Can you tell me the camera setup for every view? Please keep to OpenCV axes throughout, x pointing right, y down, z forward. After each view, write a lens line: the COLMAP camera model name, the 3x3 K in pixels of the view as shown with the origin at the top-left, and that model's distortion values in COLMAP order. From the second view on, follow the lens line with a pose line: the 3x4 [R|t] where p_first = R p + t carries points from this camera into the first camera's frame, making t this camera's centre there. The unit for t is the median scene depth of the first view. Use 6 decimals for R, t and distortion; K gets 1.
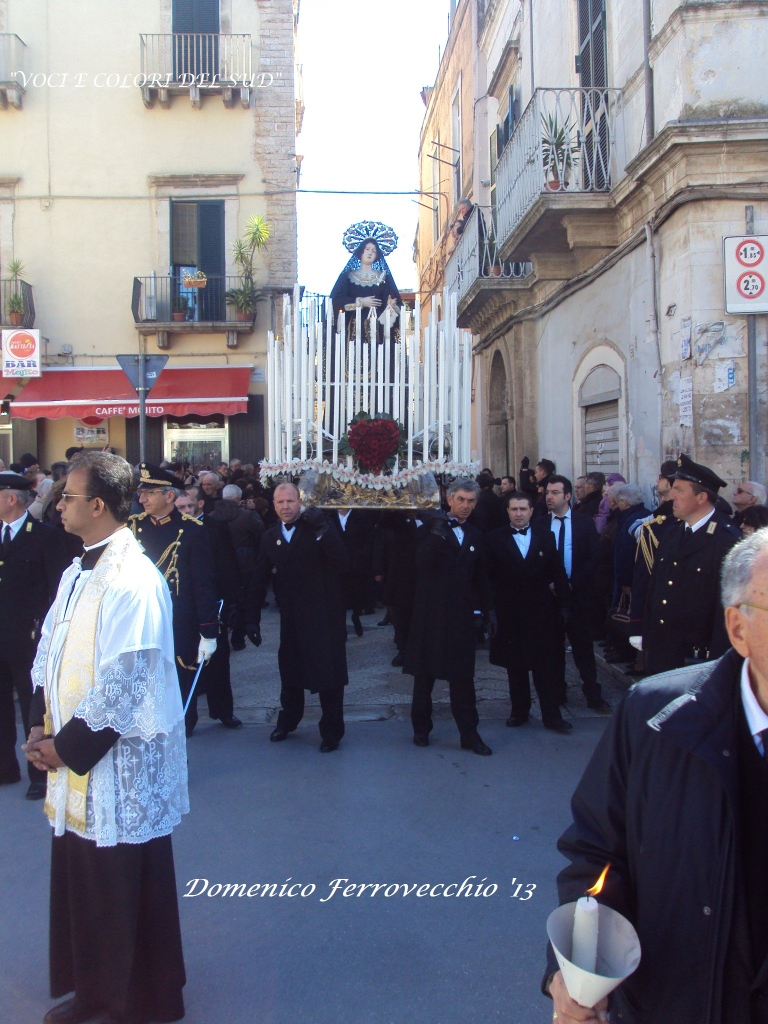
lens RADIAL K [[1001.4, 0, 380.3], [0, 1001.4, 518.6], [0, 0, 1]] dist [-0.040621, 0.000000]
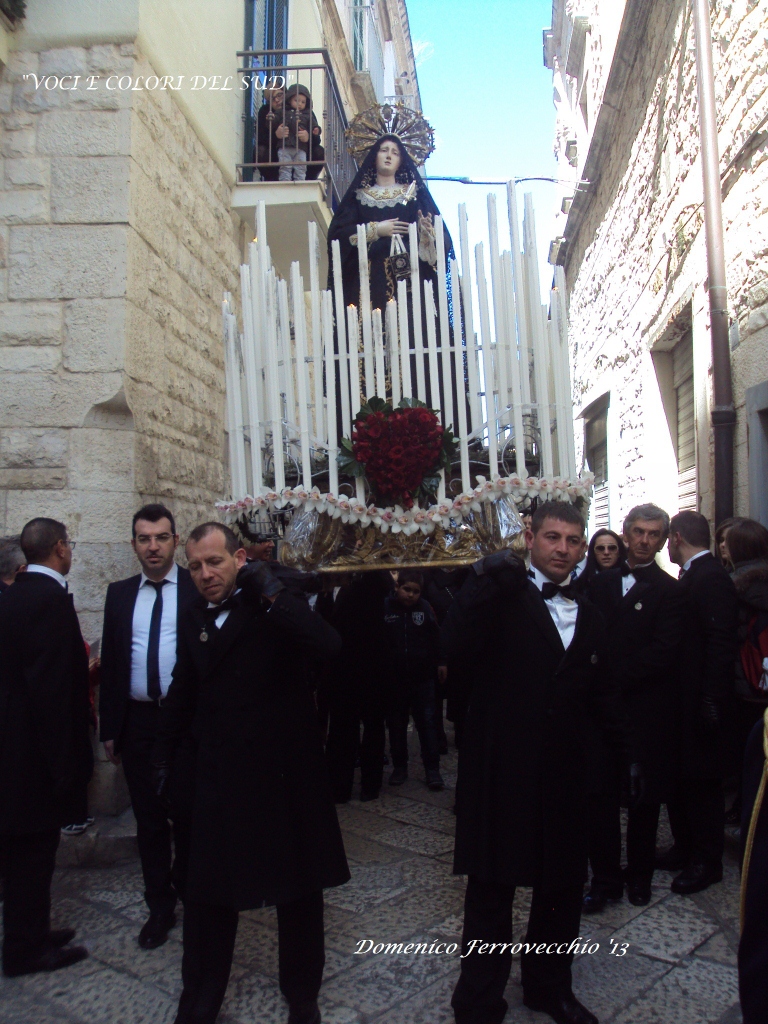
lens RADIAL K [[1001.4, 0, 378.7], [0, 1001.4, 489.1], [0, 0, 1]] dist [-0.040621, 0.000000]
pose [[0.988894, -0.070684, -0.130737, 0.052542], [0.057758, 0.993294, -0.100150, 0.001197], [0.136939, 0.091487, 0.986346, 0.428657]]
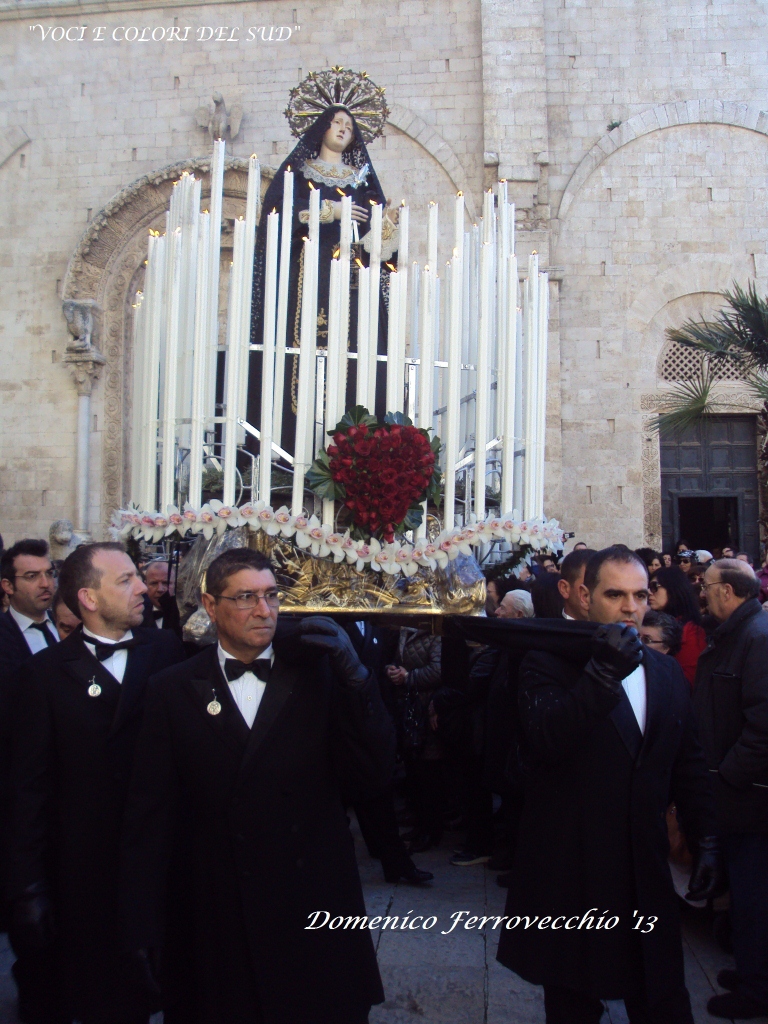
lens RADIAL K [[1001.4, 0, 380.8], [0, 1001.4, 494.1], [0, 0, 1]] dist [-0.040621, 0.000000]
pose [[0.971054, 0.040701, 0.235366, -0.113139], [-0.014928, 0.993790, -0.110265, -0.013986], [-0.238392, 0.103560, 0.965632, 0.525722]]
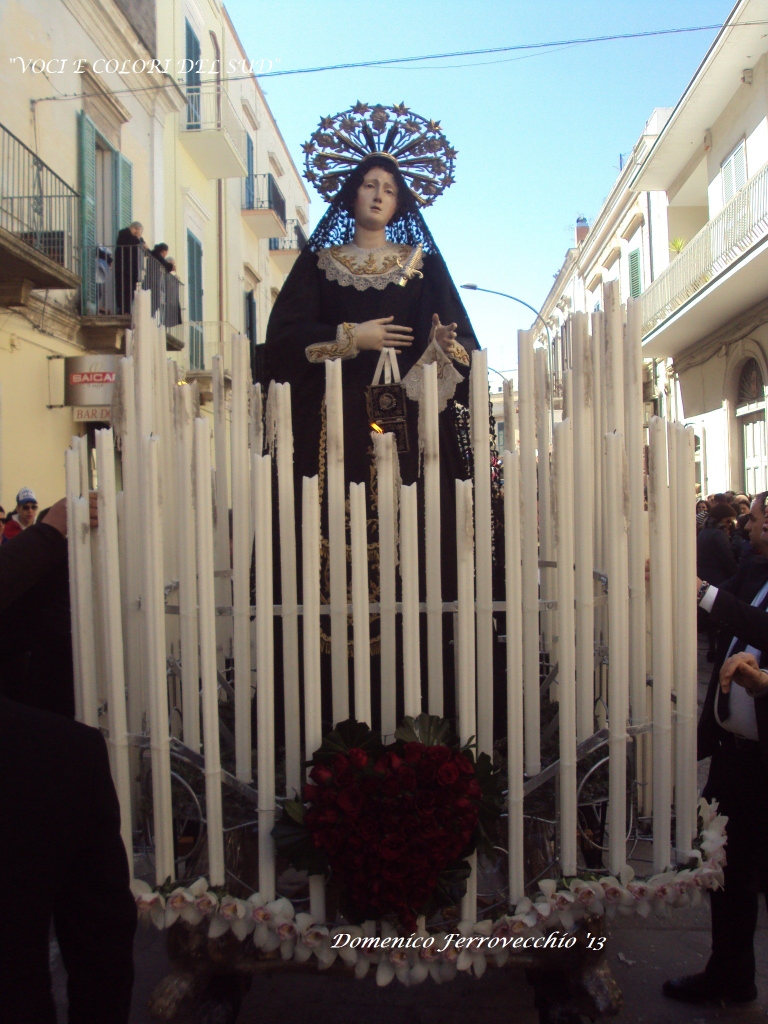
lens RADIAL K [[1001.4, 0, 393.1], [0, 1001.4, 494.9], [0, 0, 1]] dist [-0.040621, 0.000000]
pose [[0.998398, -0.028179, -0.049069, 0.010145], [0.027476, 0.999511, -0.014939, -0.162115], [0.049466, 0.013567, 0.998684, 0.680276]]
